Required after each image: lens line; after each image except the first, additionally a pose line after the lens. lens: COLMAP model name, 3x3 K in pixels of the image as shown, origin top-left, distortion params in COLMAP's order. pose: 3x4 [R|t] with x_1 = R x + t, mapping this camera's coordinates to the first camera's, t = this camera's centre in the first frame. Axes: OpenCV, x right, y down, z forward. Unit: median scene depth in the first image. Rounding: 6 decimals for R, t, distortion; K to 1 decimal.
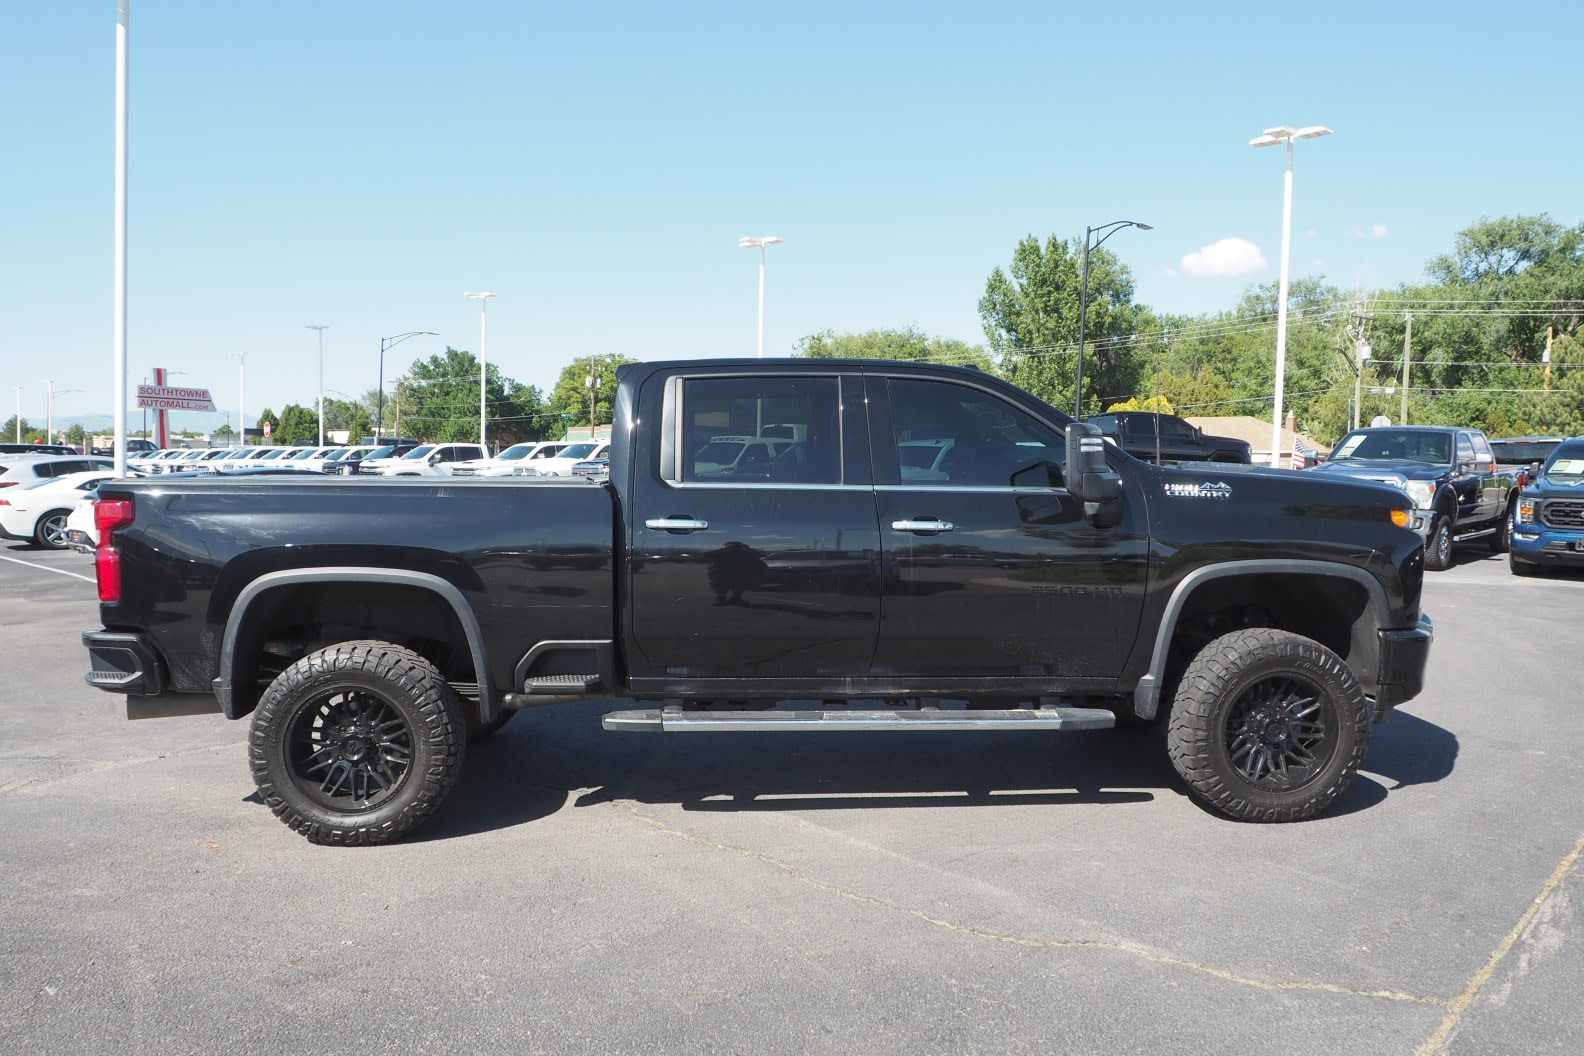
lens RADIAL K [[1174.6, 0, 792.0], [0, 1174.6, 528.0], [0, 0, 1]] dist [-0.011508, -0.002335]
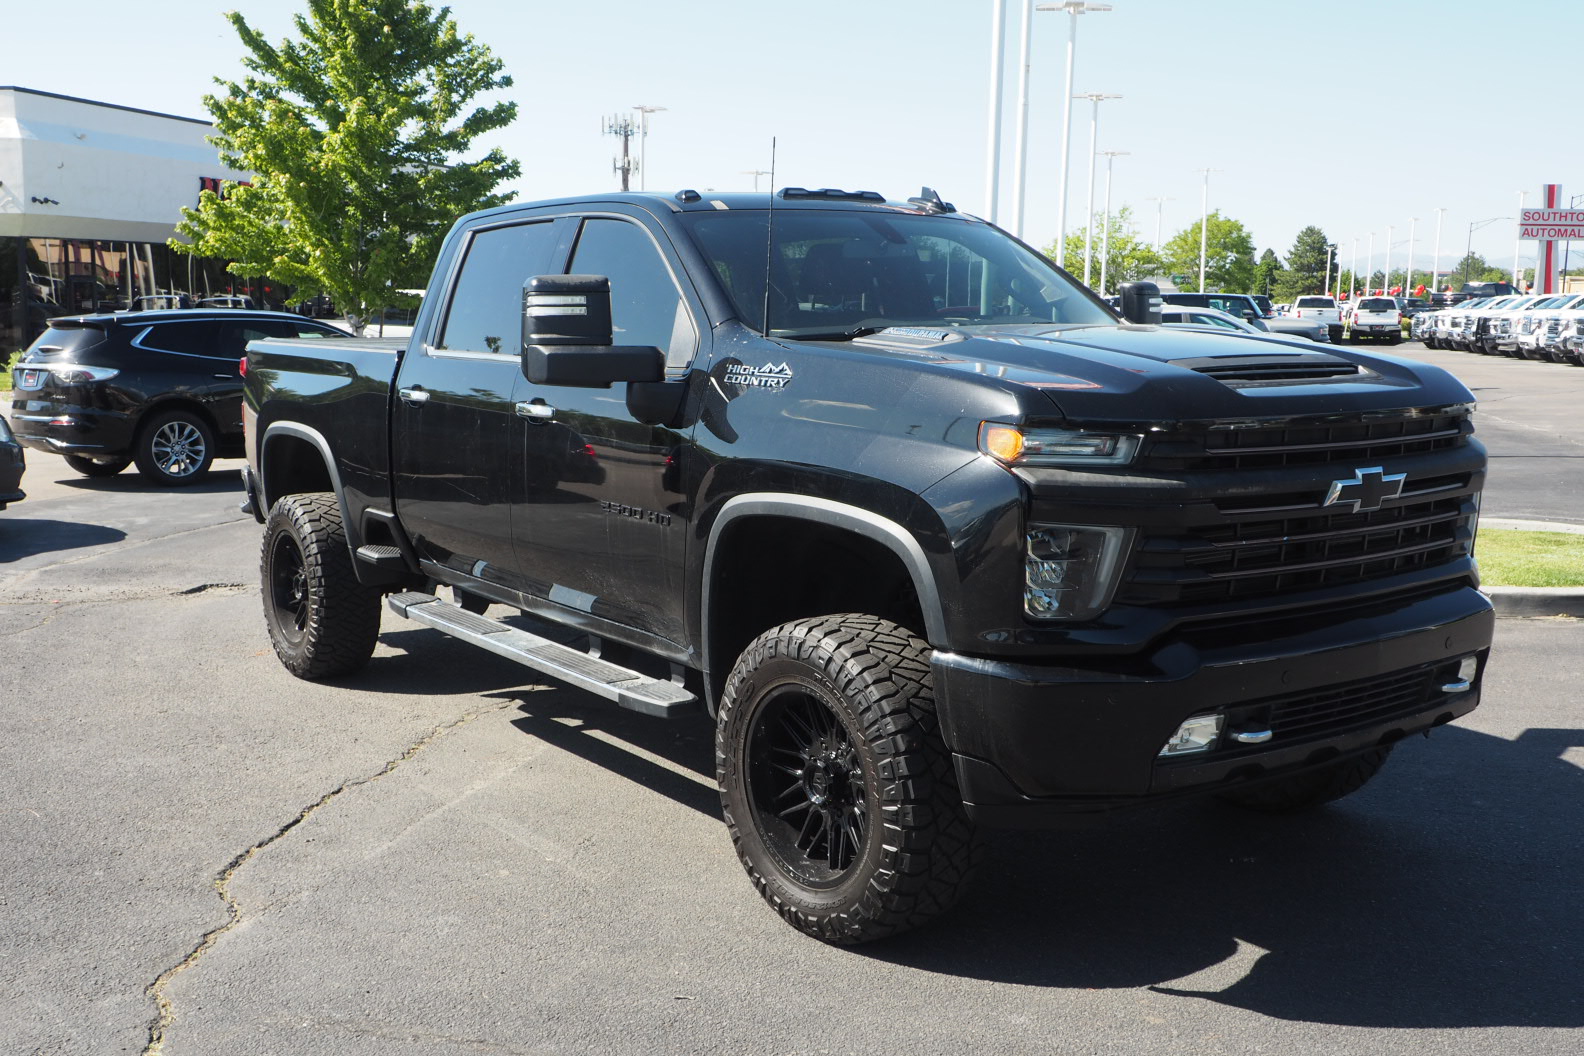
lens RADIAL K [[1650.1, 0, 792.0], [0, 1650.1, 528.0], [0, 0, 1]] dist [-0.000919, 0.003451]
pose [[0.533955, 0.111353, -0.838149, 1.018327], [-0.049309, 0.993704, 0.100607, -0.037589], [0.844074, -0.012391, 0.536083, 0.503380]]
